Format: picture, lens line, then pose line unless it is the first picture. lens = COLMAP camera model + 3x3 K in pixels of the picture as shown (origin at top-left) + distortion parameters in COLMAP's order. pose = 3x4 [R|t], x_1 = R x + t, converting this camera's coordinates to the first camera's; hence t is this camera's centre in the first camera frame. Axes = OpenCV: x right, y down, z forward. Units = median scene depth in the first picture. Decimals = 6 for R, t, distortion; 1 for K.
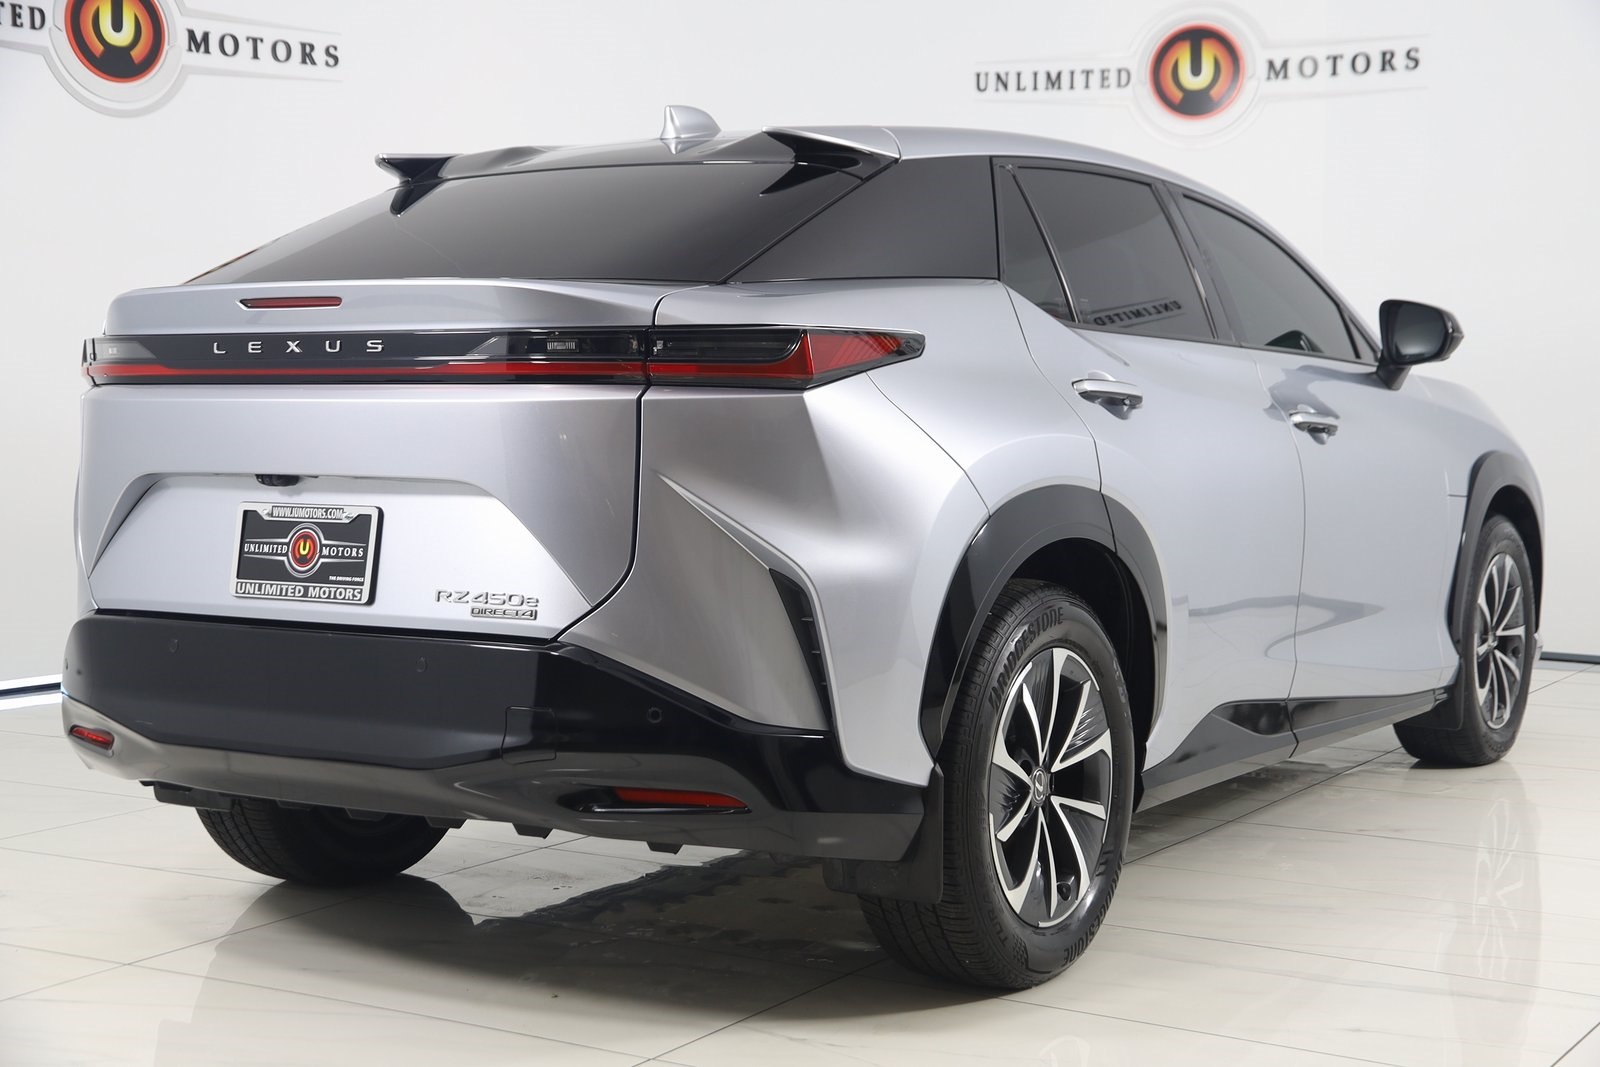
lens RADIAL K [[2253.9, 0, 811.7], [0, 2253.9, 531.8], [0, 0, 1]] dist [0.111485, 0.111916]
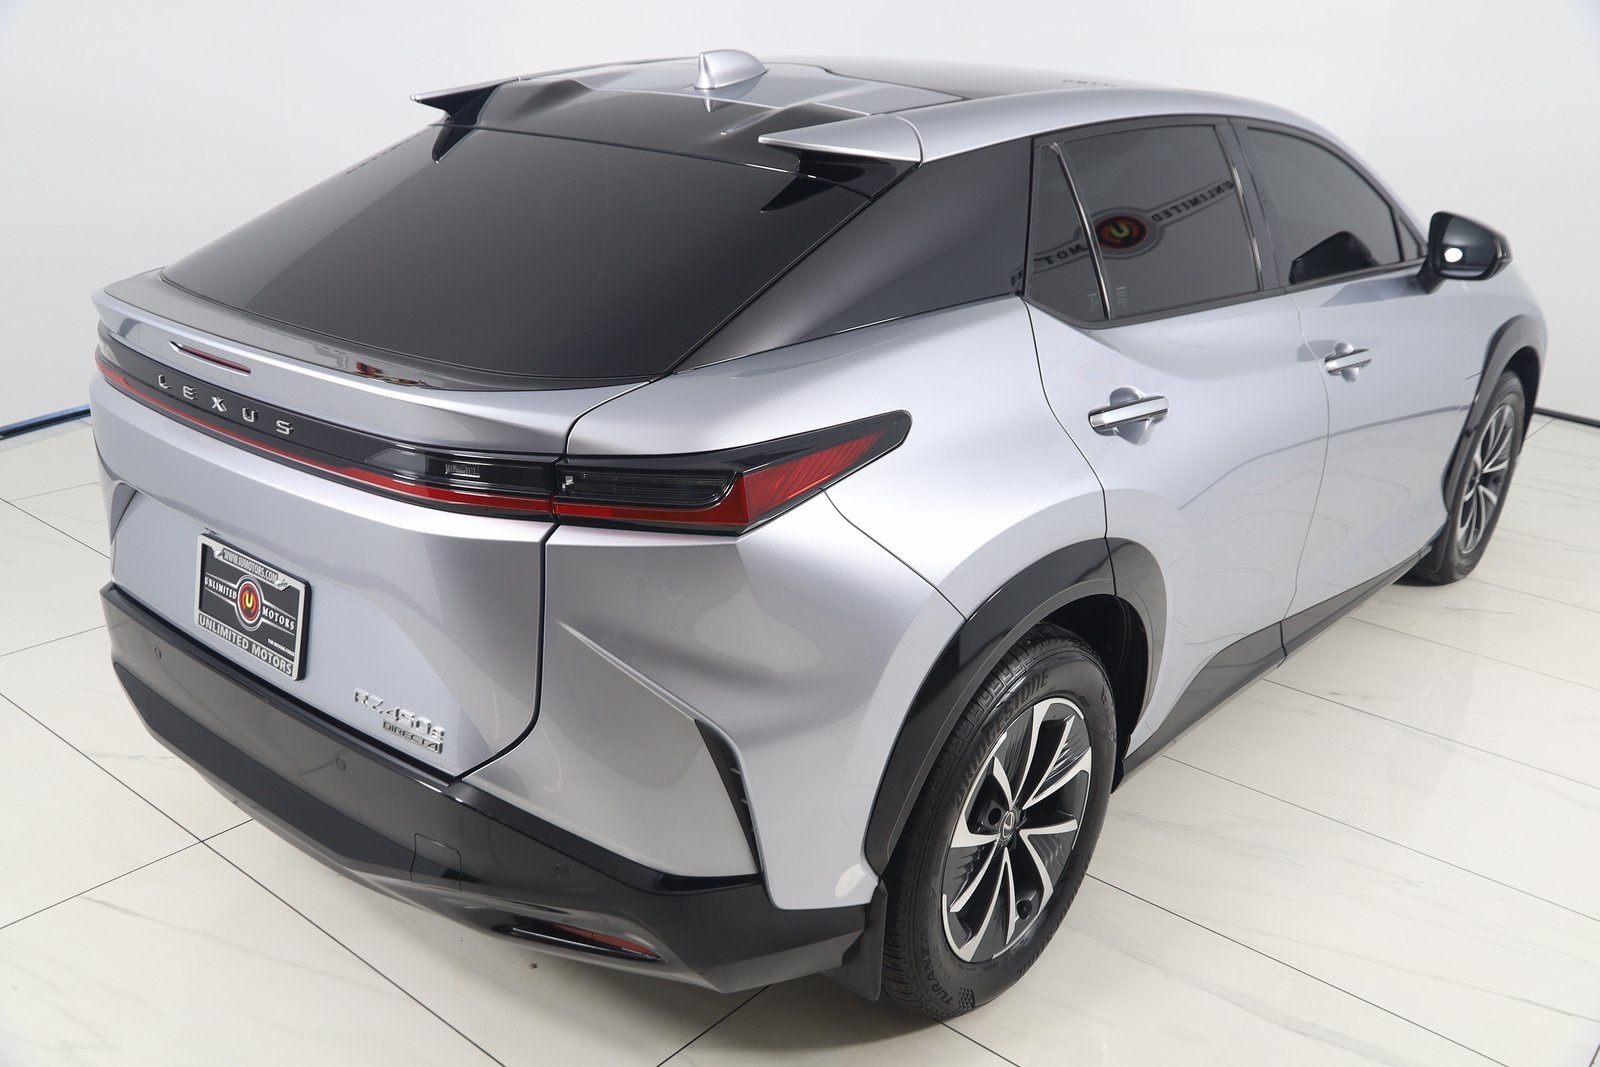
lens RADIAL K [[1431.3, 0, 800.0], [0, 1431.3, 533.5], [0, 0, 1]] dist [-0.003439, 0.013010]
pose [[0.989997, 0.084520, -0.112969, 0.071950], [-0.048369, 0.955500, 0.290998, -0.197656], [0.132537, -0.282623, 0.950031, 0.430421]]
